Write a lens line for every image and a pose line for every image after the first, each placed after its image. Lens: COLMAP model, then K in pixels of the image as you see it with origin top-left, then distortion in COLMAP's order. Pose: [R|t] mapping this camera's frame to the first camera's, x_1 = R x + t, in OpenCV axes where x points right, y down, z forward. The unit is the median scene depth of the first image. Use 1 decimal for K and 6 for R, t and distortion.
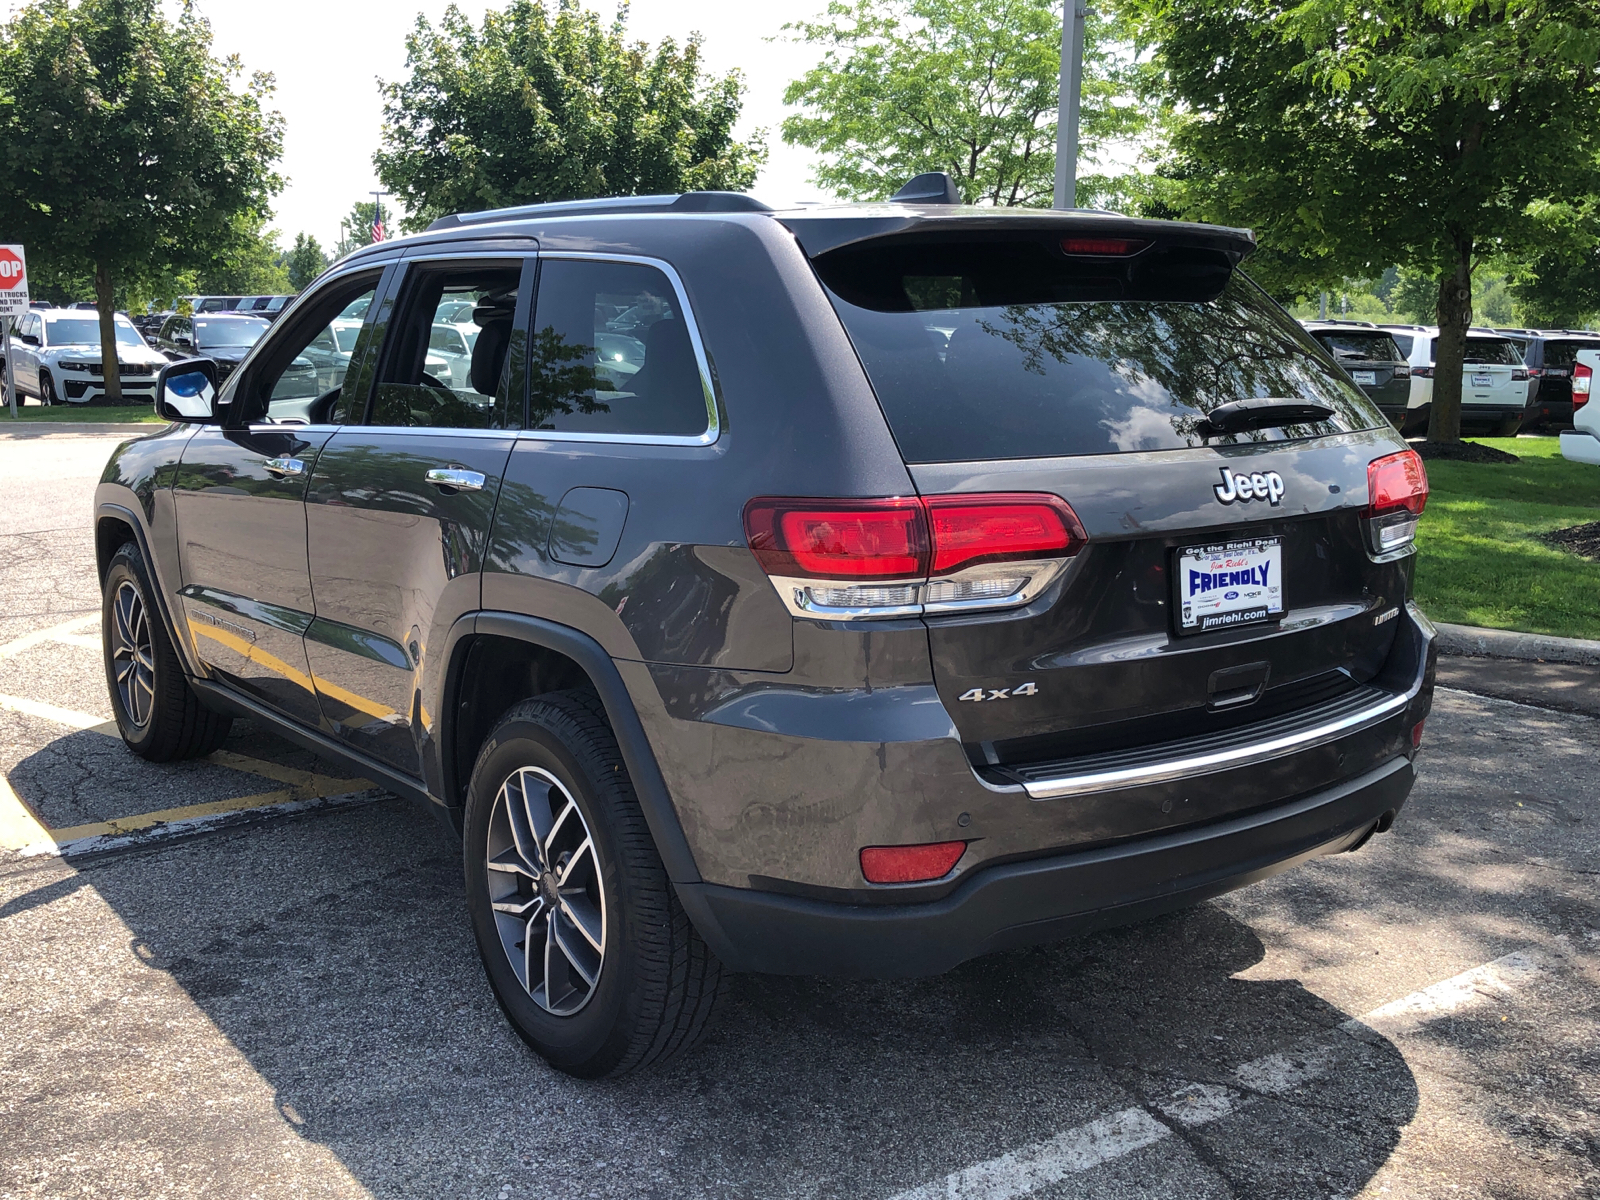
lens RADIAL K [[1629.5, 0, 785.9], [0, 1629.5, 602.7], [0, 0, 1]] dist [0.005242, 0.000000]
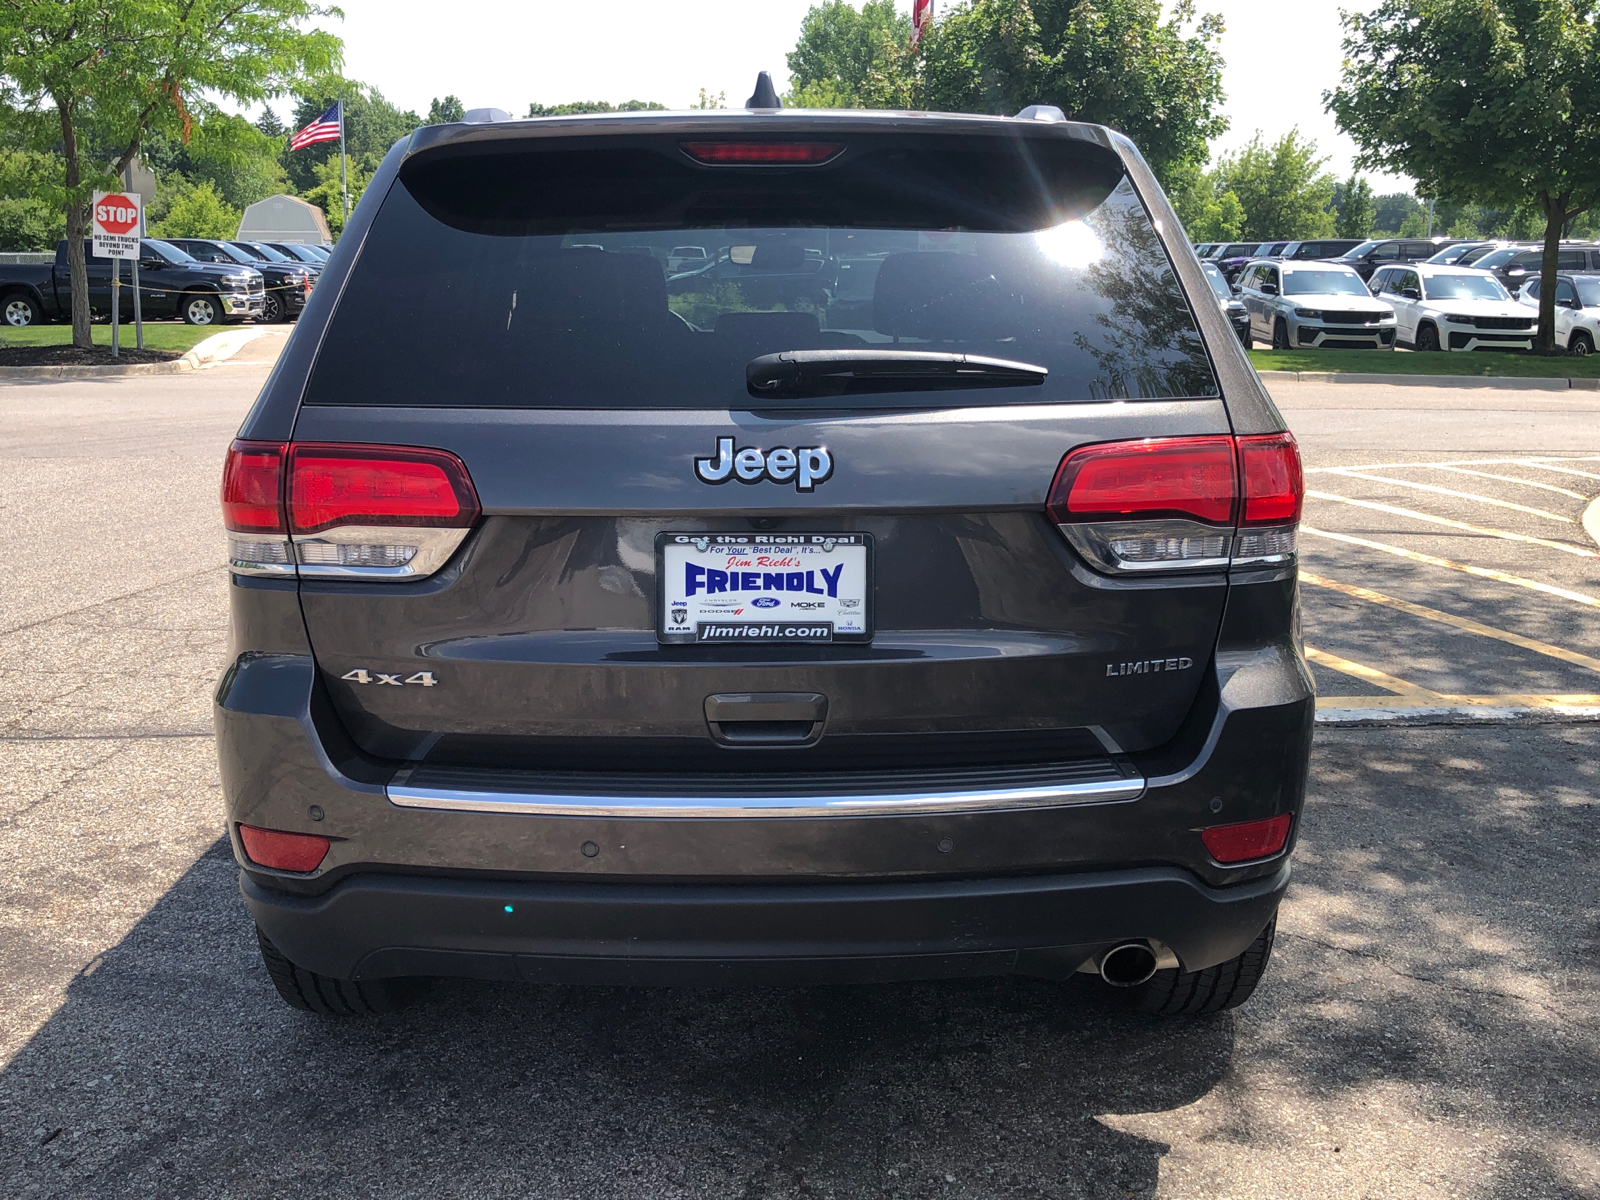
lens RADIAL K [[1629.5, 0, 783.3], [0, 1629.5, 588.1], [0, 0, 1]] dist [0.005242, 0.000000]
pose [[0.808843, 0.112491, -0.577164, 0.572293], [-0.099145, 0.993568, 0.054706, -0.043007], [0.579606, 0.012974, 0.814794, 0.294958]]
